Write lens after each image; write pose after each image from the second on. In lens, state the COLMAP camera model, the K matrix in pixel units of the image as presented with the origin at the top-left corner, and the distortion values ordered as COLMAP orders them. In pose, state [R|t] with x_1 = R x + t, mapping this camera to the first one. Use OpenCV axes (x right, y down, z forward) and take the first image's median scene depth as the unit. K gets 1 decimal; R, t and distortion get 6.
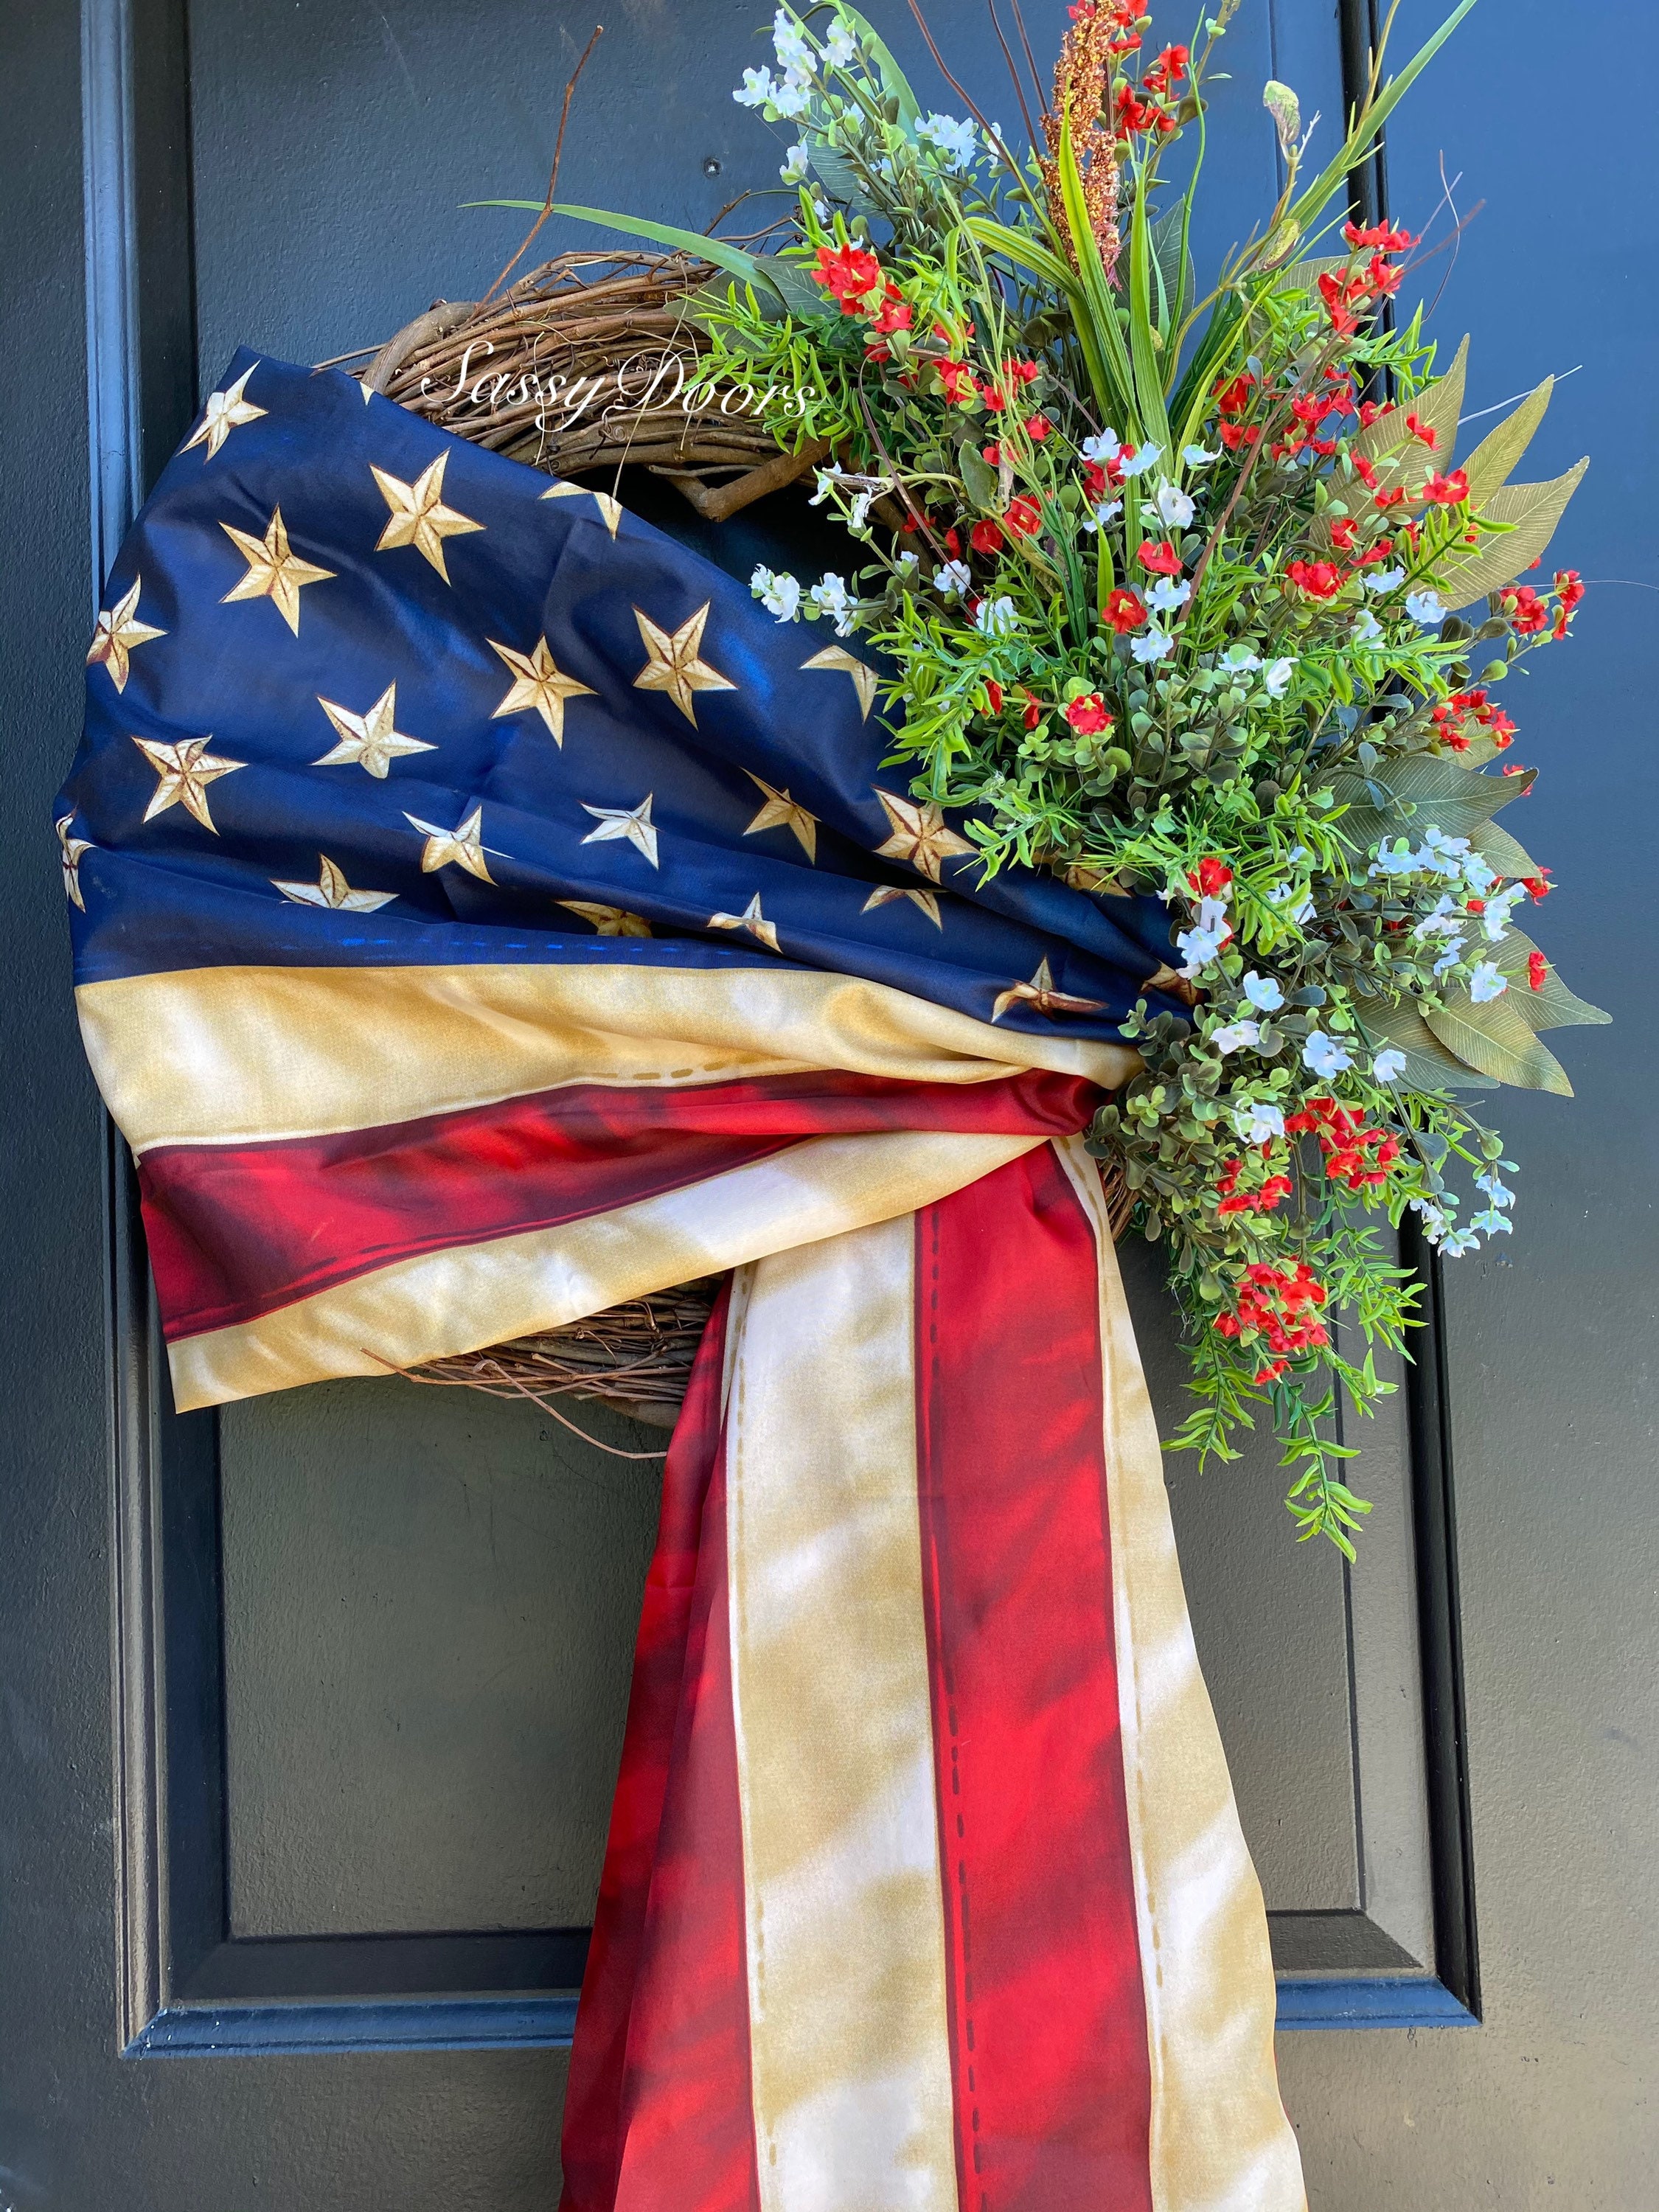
lens RADIAL K [[1741.9, 0, 829.5], [0, 1741.9, 1106.0], [0, 0, 1]] dist [0.029596, -0.012054]
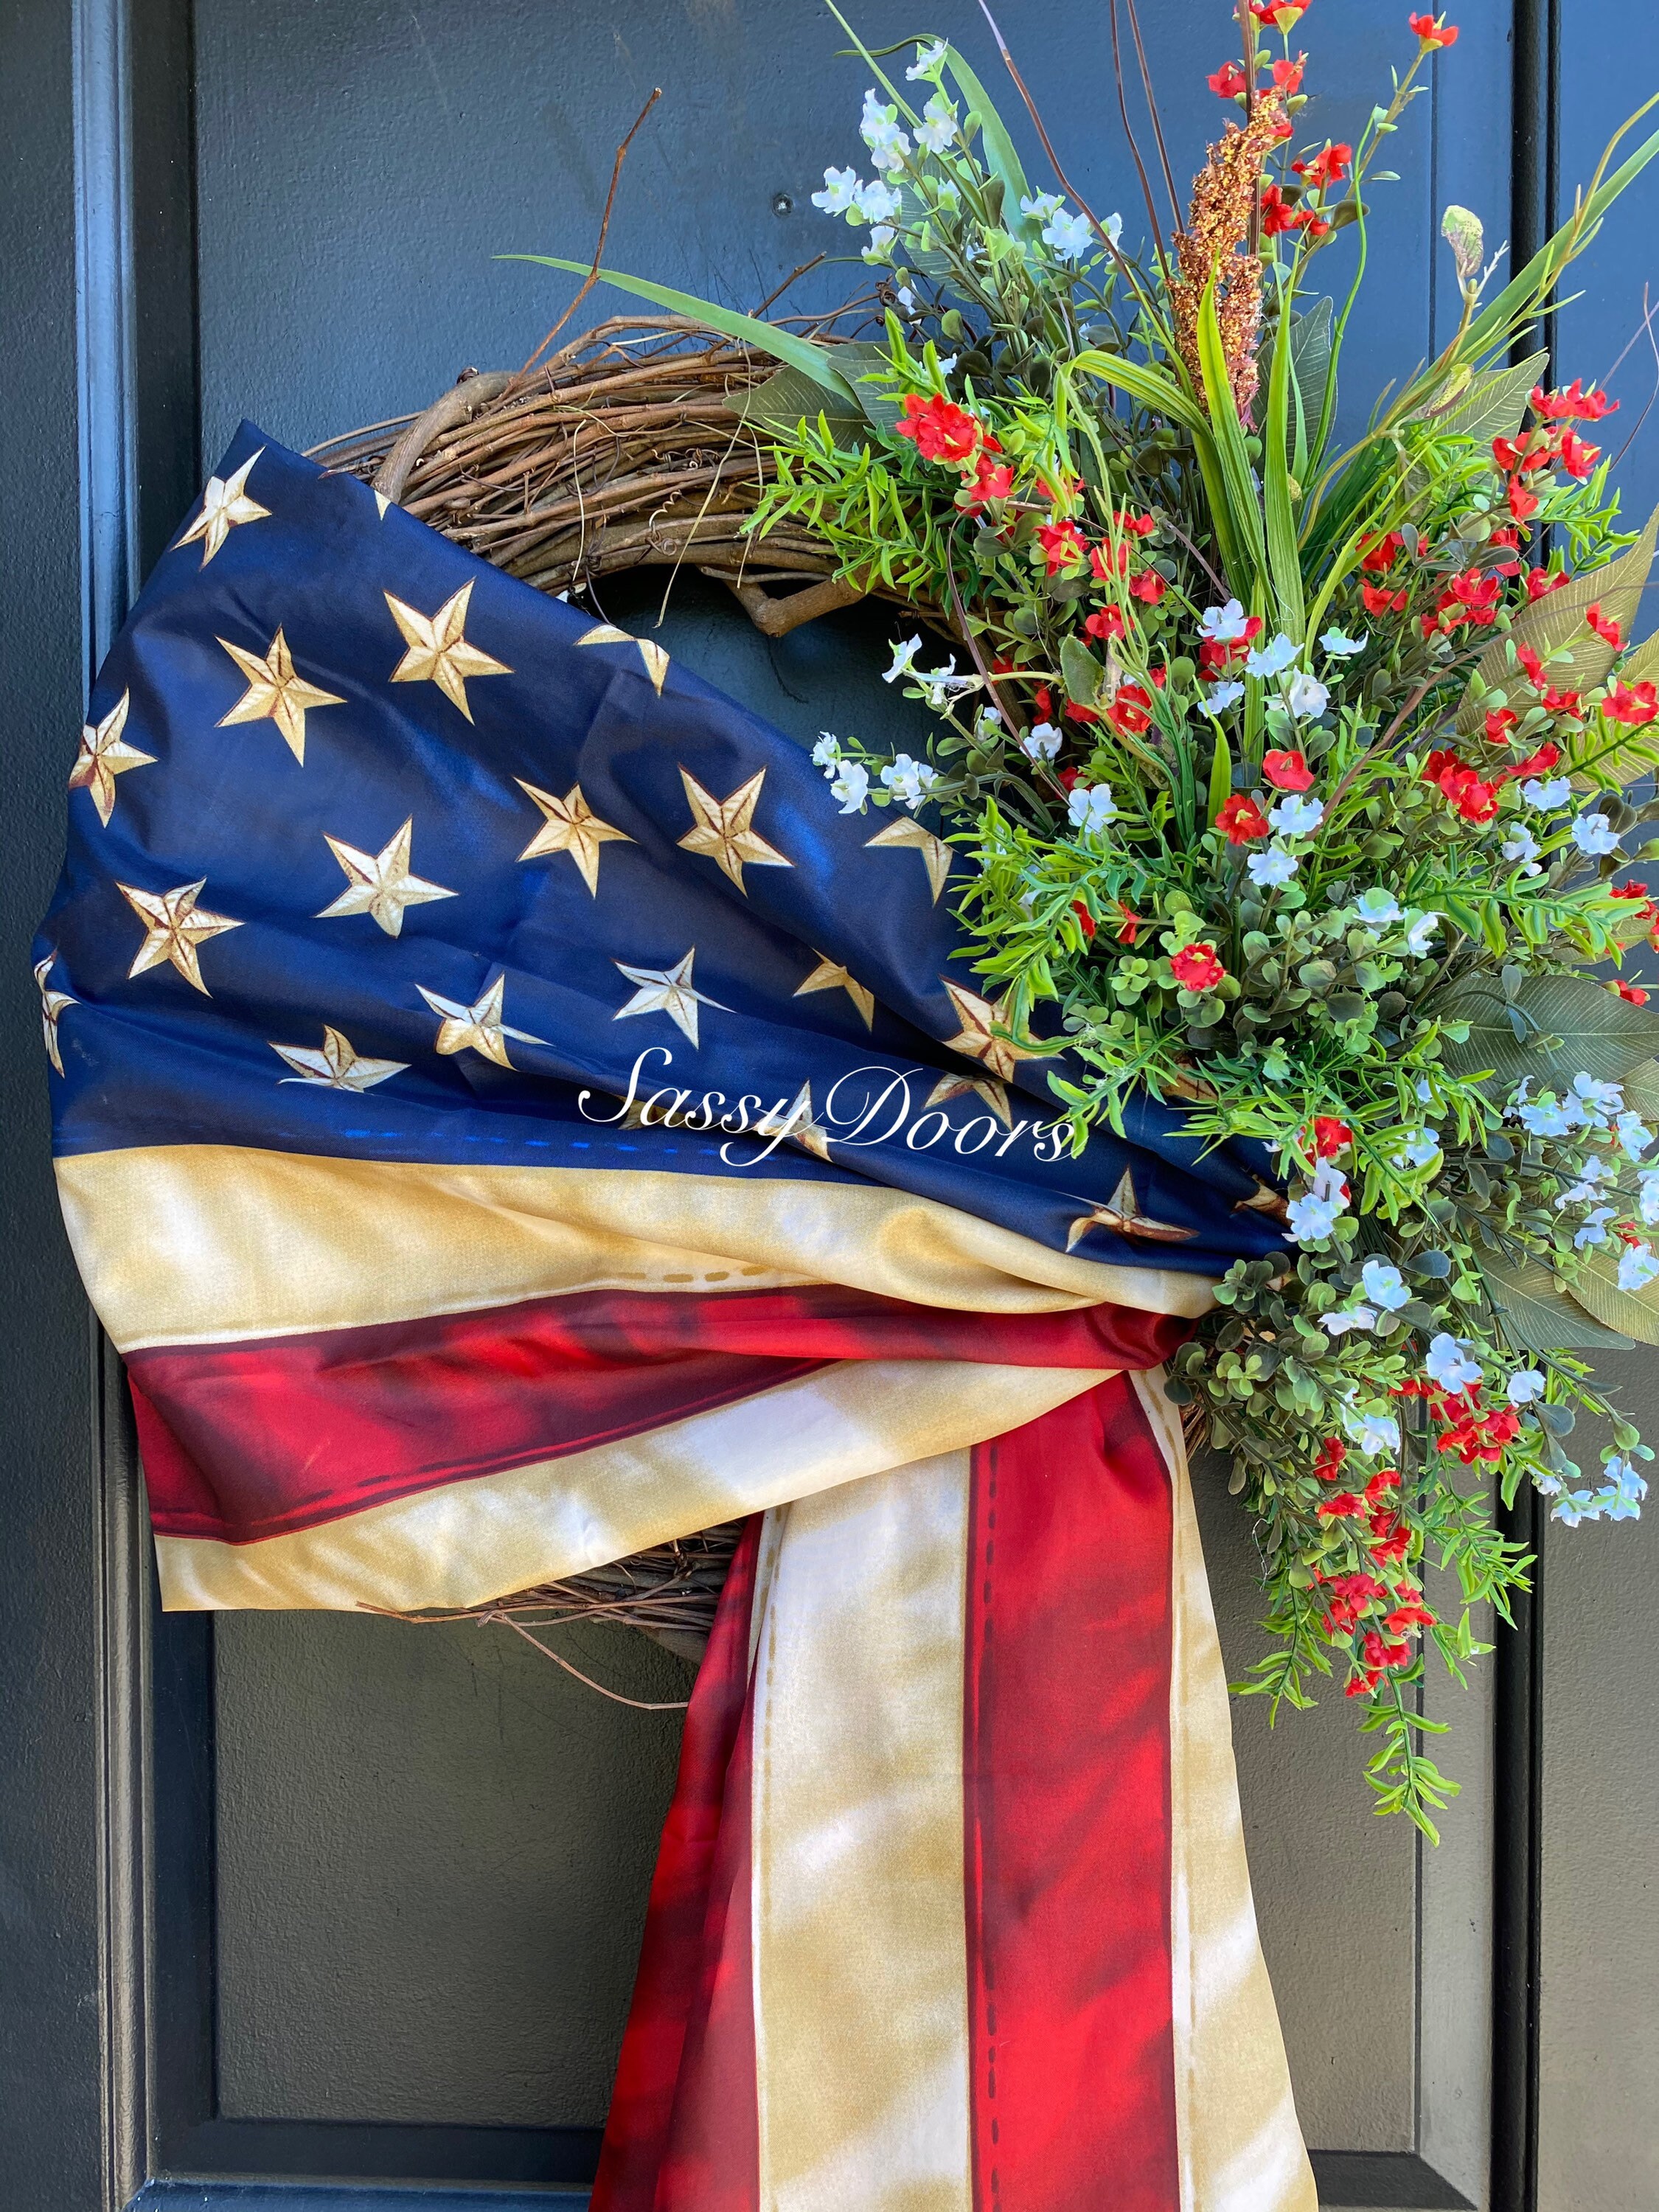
lens RADIAL K [[1741.9, 0, 829.5], [0, 1741.9, 1106.0], [0, 0, 1]] dist [0.029596, -0.012054]
pose [[0.999186, 0.035455, -0.019219, -0.013129], [-0.033916, 0.996590, 0.075216, -0.185826], [0.021821, -0.074502, 0.996982, 0.111967]]
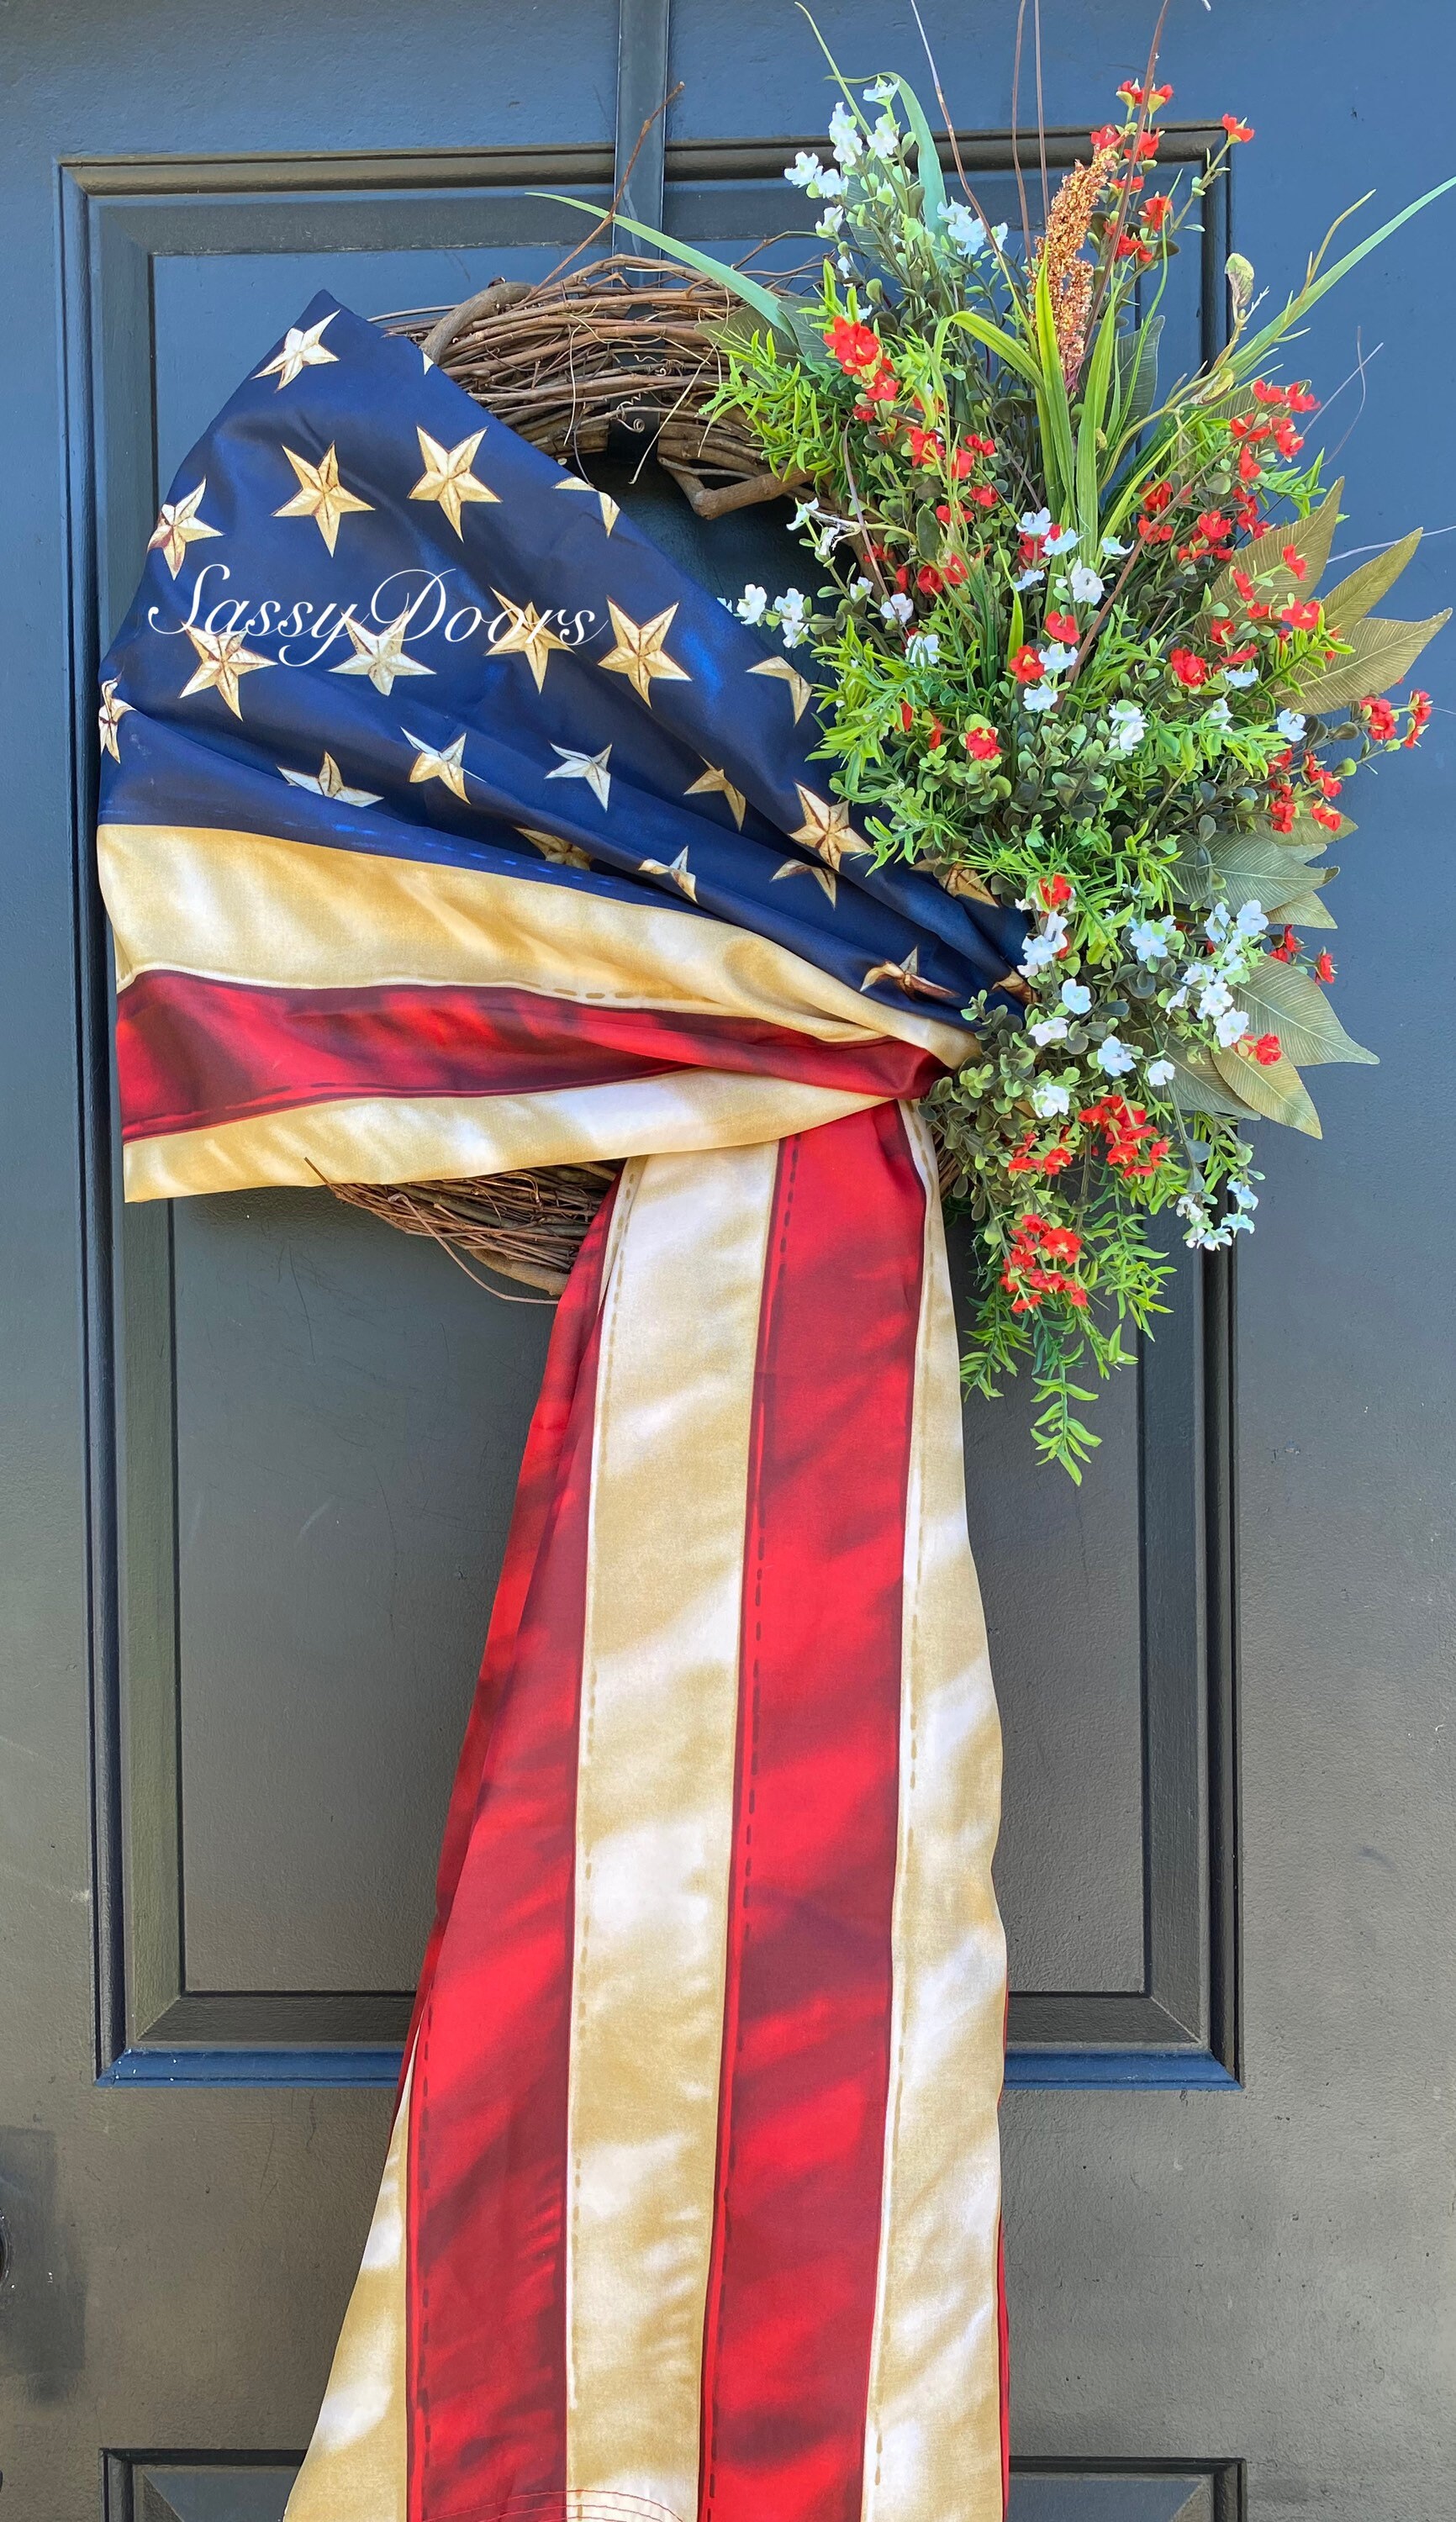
lens RADIAL K [[2064.6, 0, 696.4], [0, 2064.6, 1343.2], [0, 0, 1]] dist [0.020115, -0.007674]
pose [[0.984318, 0.176147, 0.009532, 0.011669], [-0.176352, 0.981252, 0.077745, 0.099050], [0.004341, -0.078207, 0.996928, -0.434155]]
